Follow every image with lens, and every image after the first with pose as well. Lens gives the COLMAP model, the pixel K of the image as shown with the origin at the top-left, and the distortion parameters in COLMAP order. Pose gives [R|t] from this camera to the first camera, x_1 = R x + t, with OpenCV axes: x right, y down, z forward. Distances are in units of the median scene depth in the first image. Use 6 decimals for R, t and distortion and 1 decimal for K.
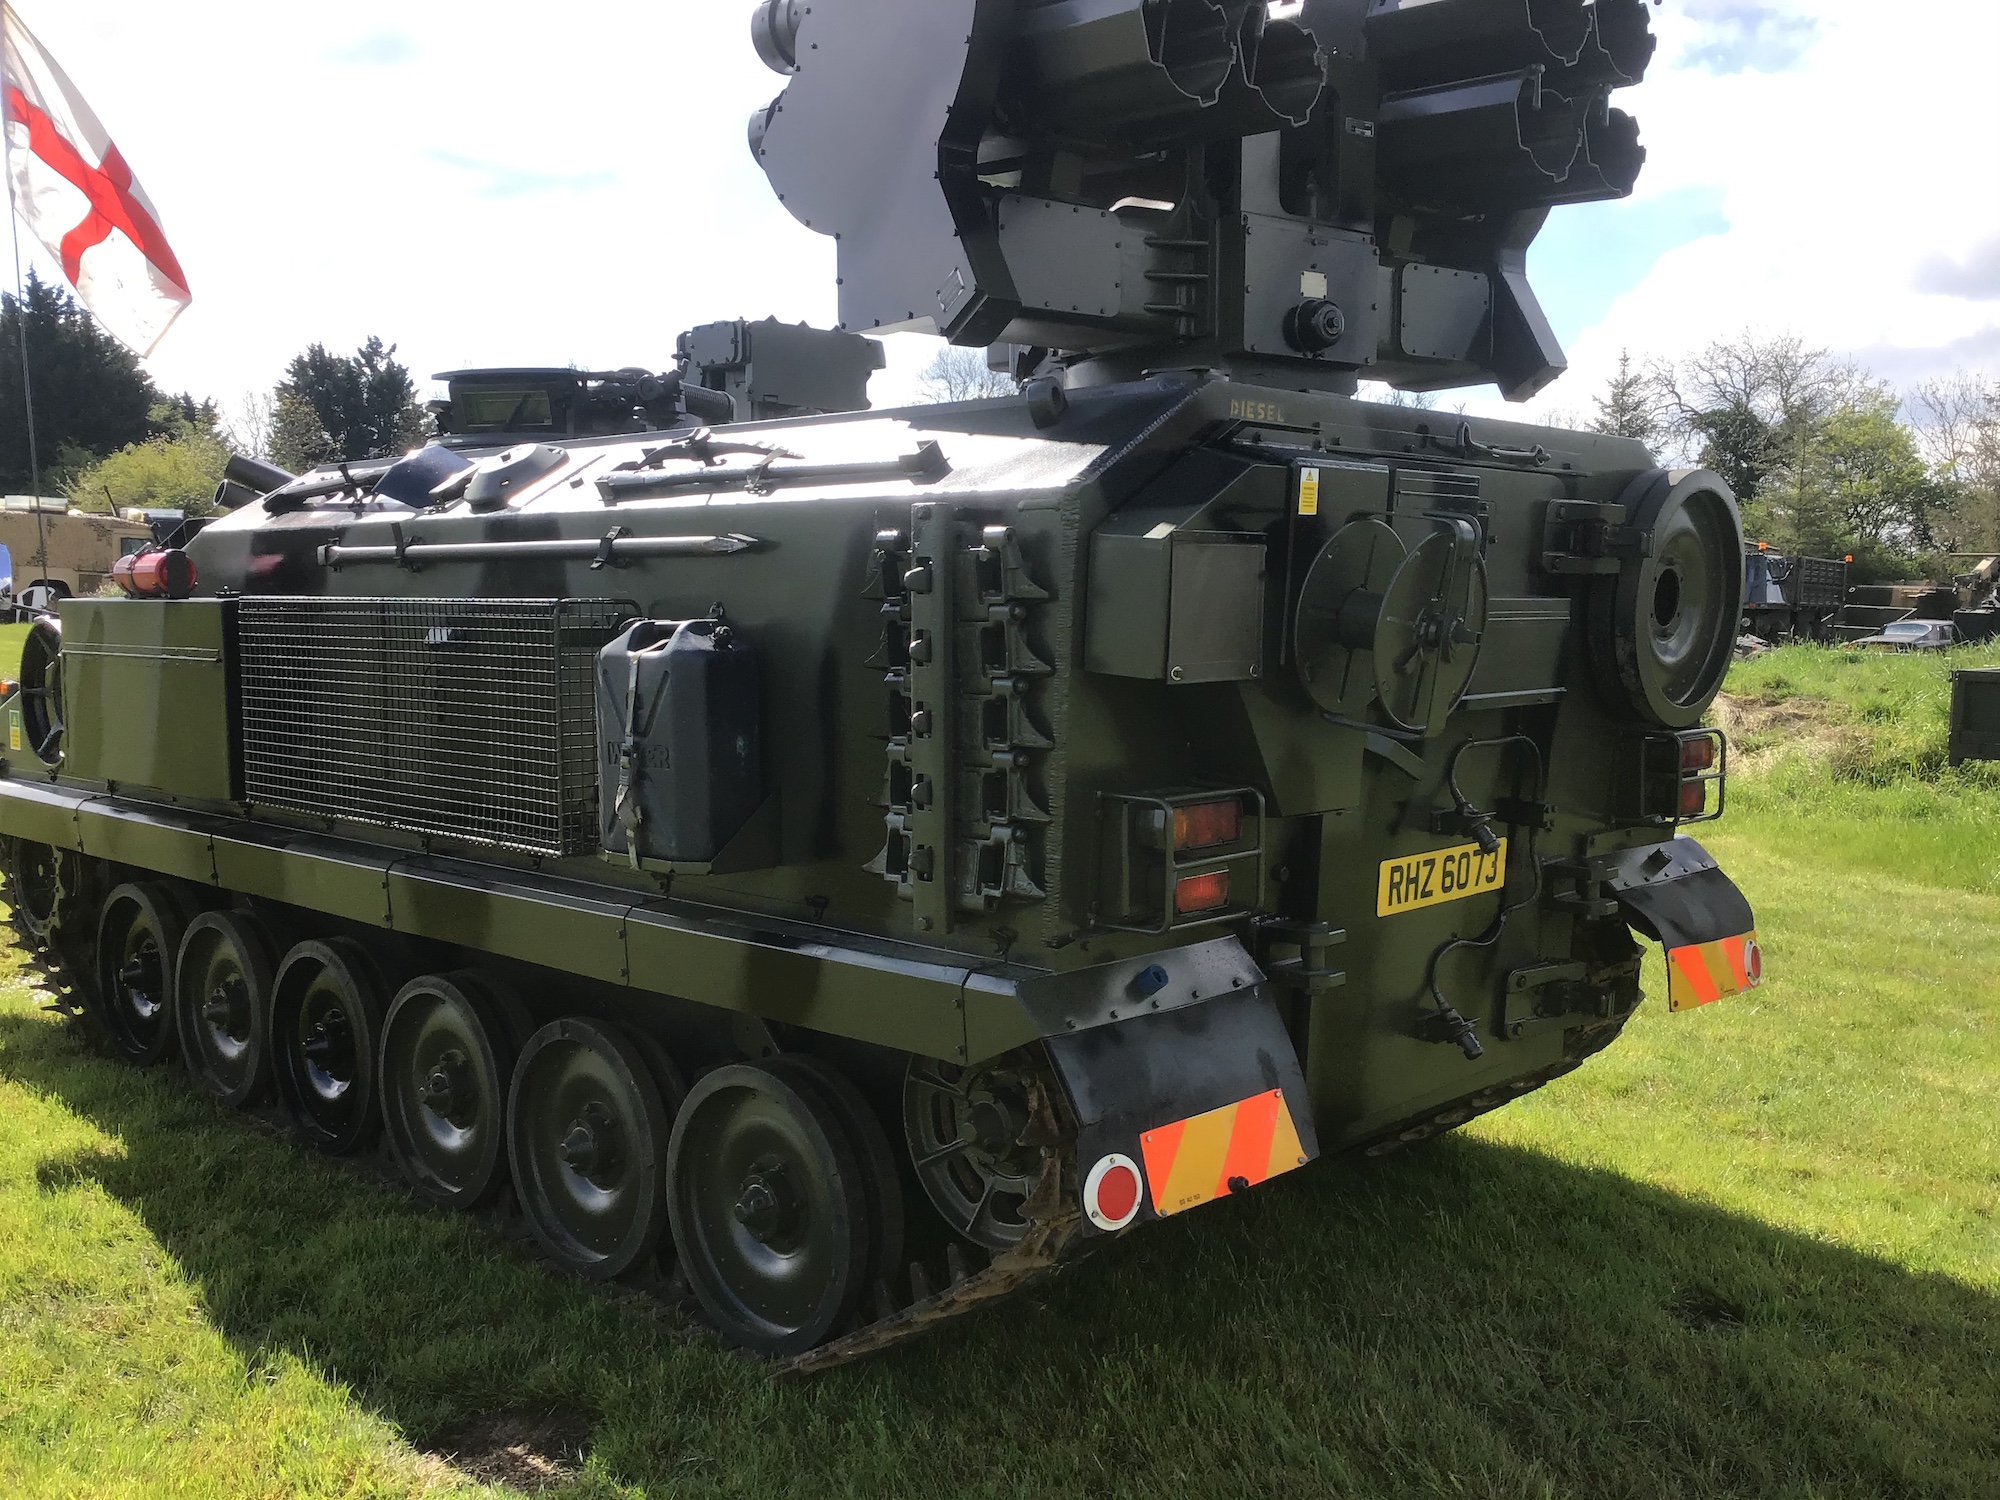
lens RADIAL K [[1785.2, 0, 1017.0], [0, 1785.2, 766.6], [0, 0, 1]] dist [0.102120, -0.211786]
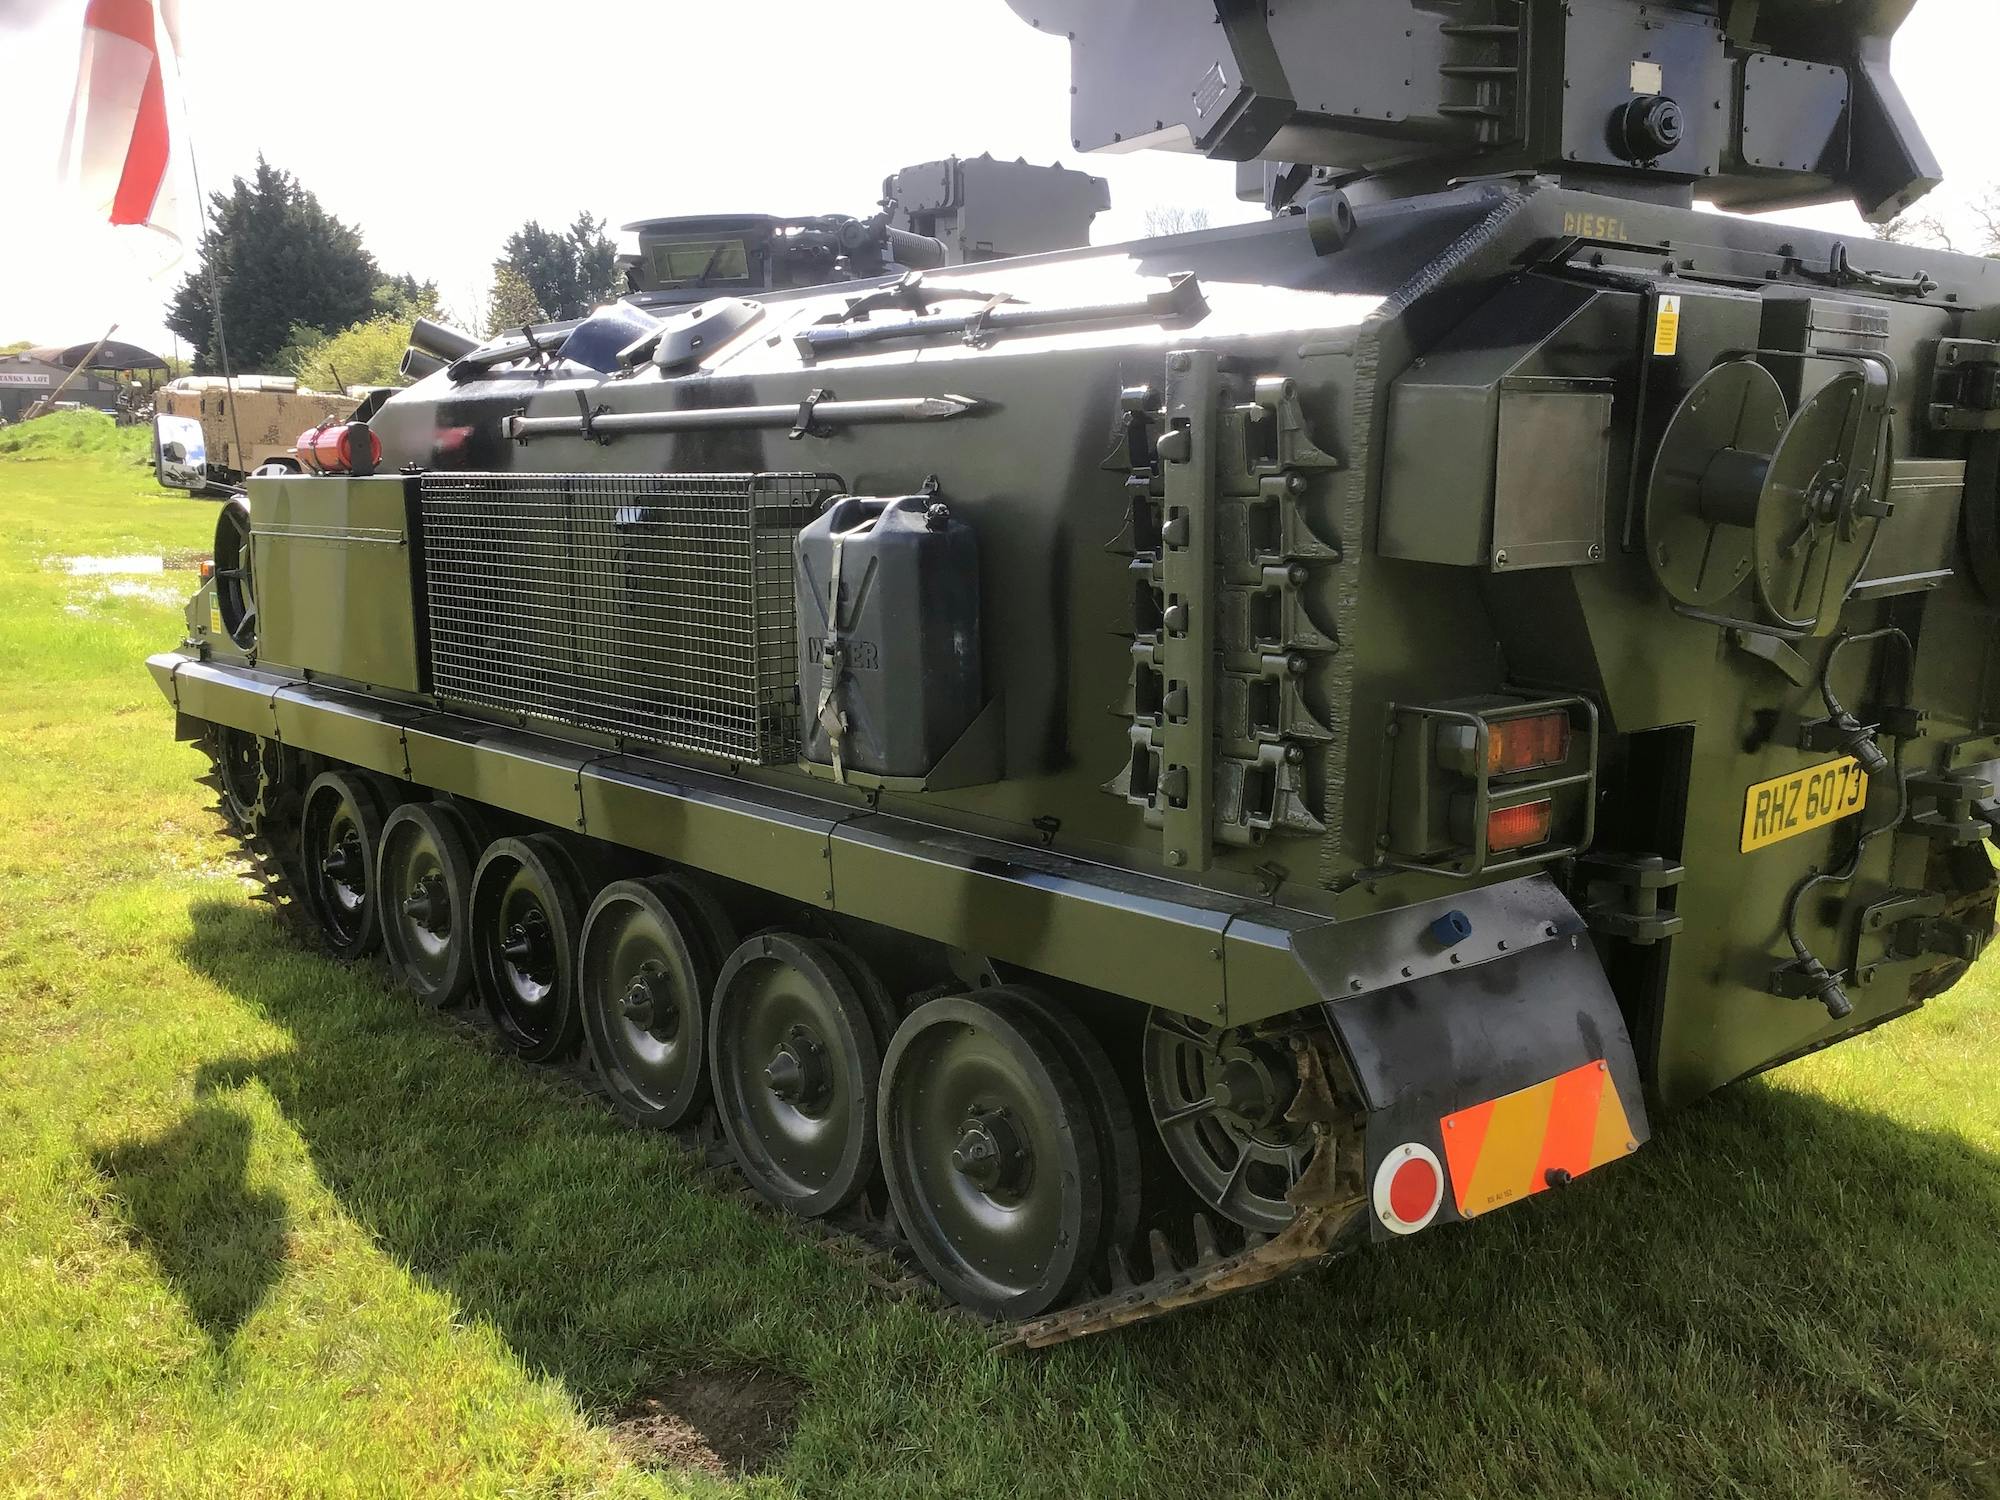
lens RADIAL K [[1785.2, 0, 1017.0], [0, 1785.2, 766.6], [0, 0, 1]] dist [0.102120, -0.211786]
pose [[0.993716, 0.009161, -0.111557, -0.027128], [-0.001234, 0.997482, 0.070913, -0.012219], [0.111925, -0.070329, 0.991225, 0.131604]]
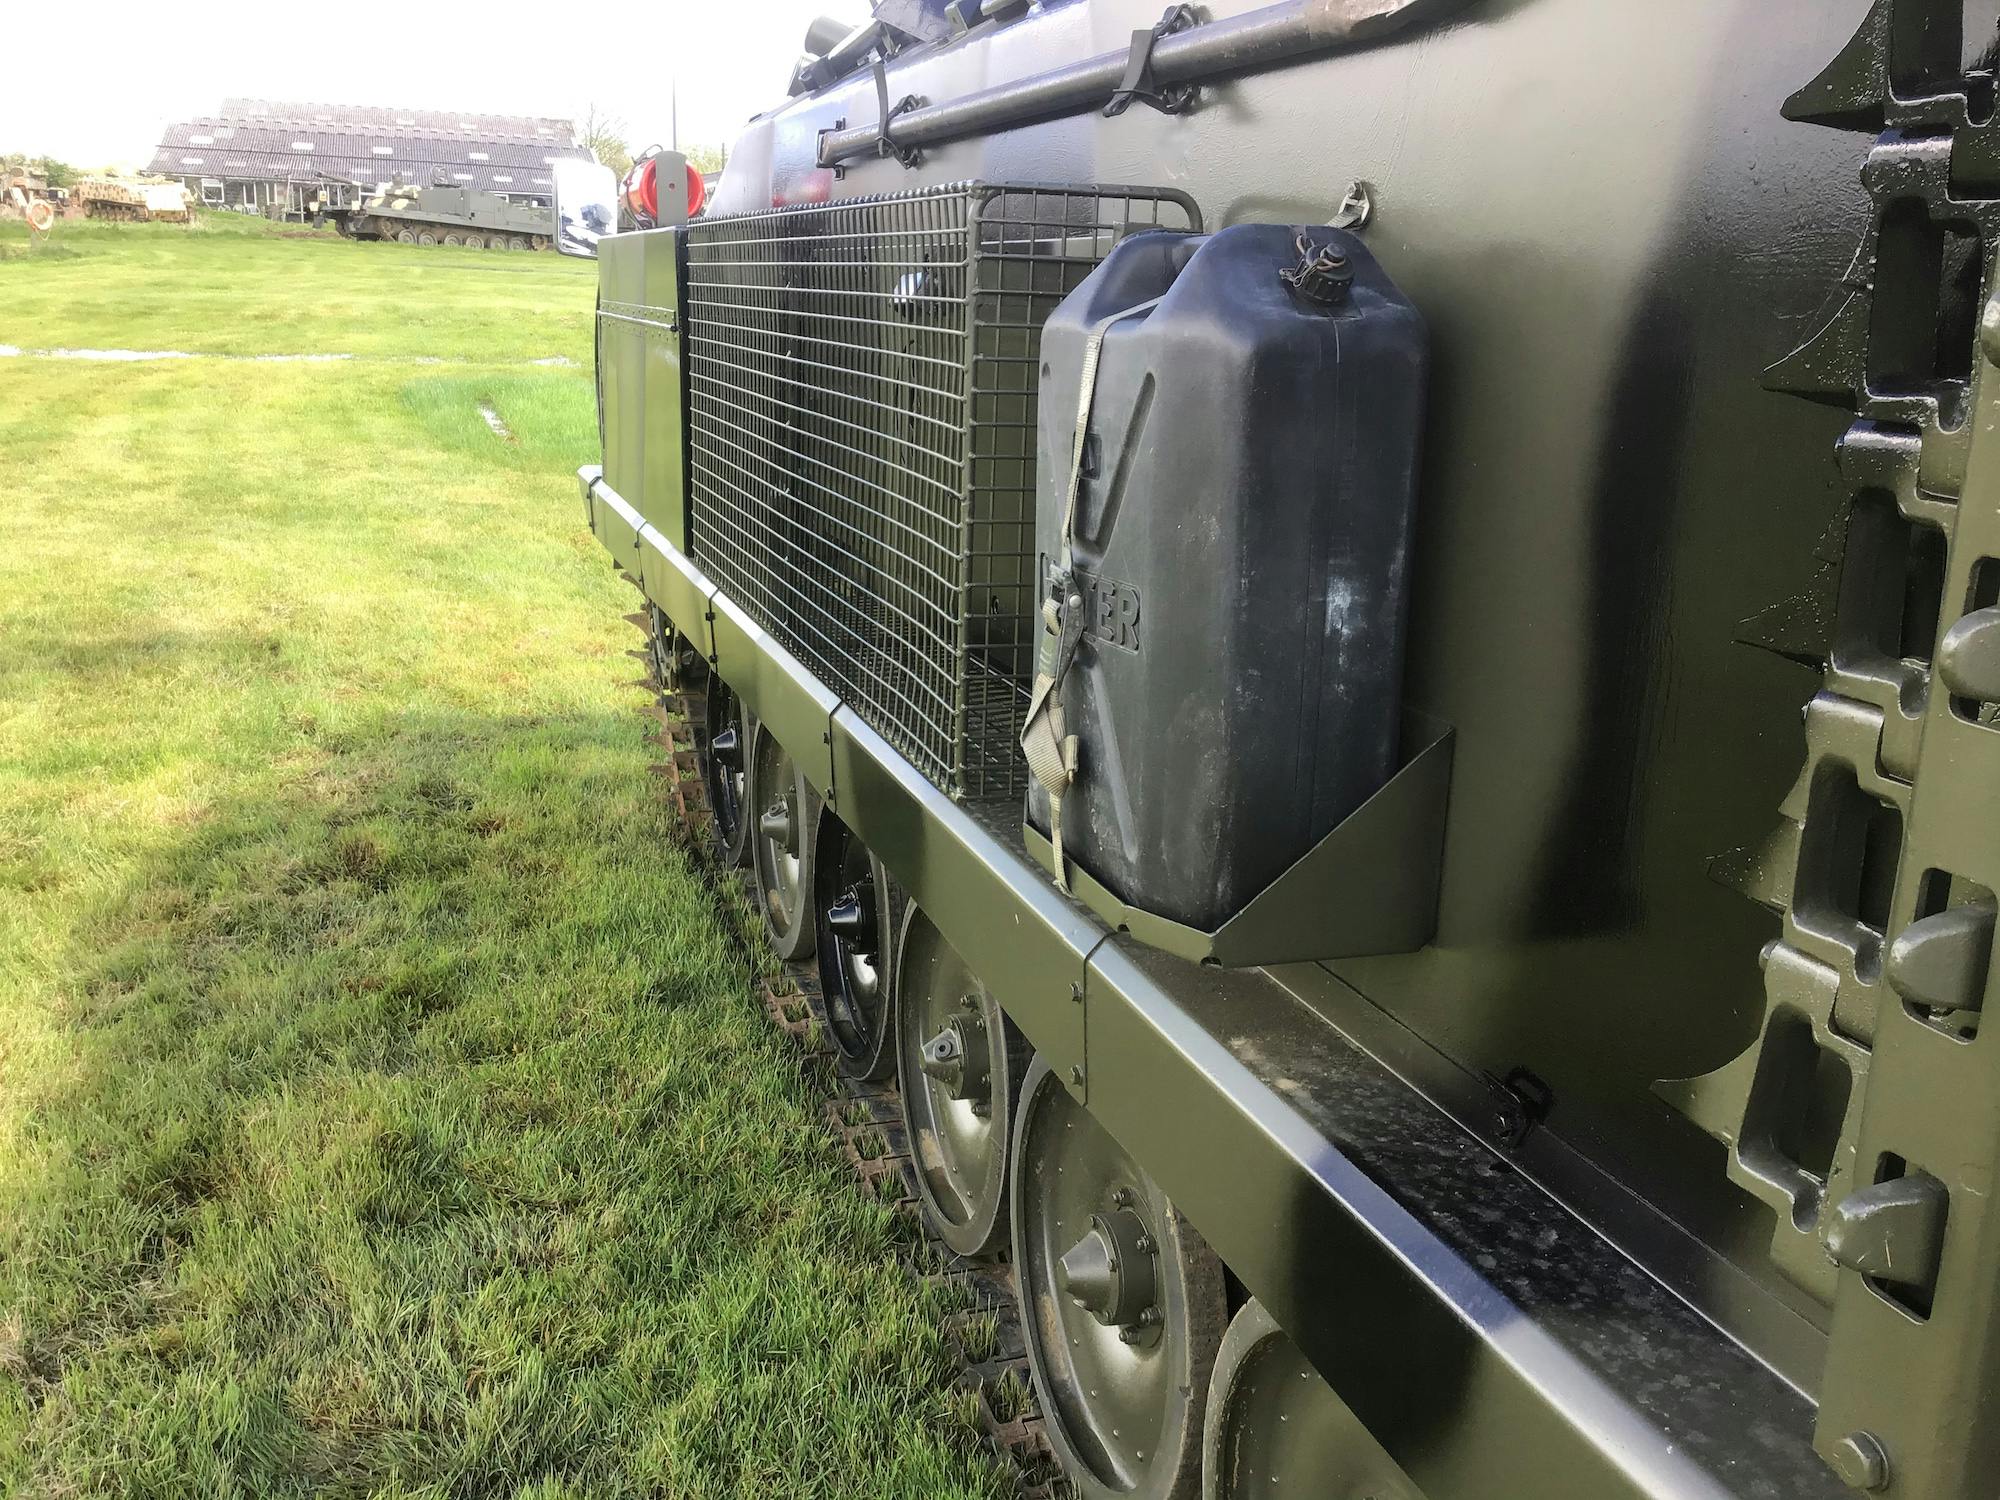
lens RADIAL K [[1880.1, 0, 938.9], [0, 1880.1, 756.3], [0, 0, 1]] dist [0.107433, -0.220170]
pose [[0.867725, 0.145605, -0.475239, -0.042141], [-0.076425, 0.983845, 0.161891, -0.032907], [0.491134, -0.104157, 0.864835, 0.590163]]
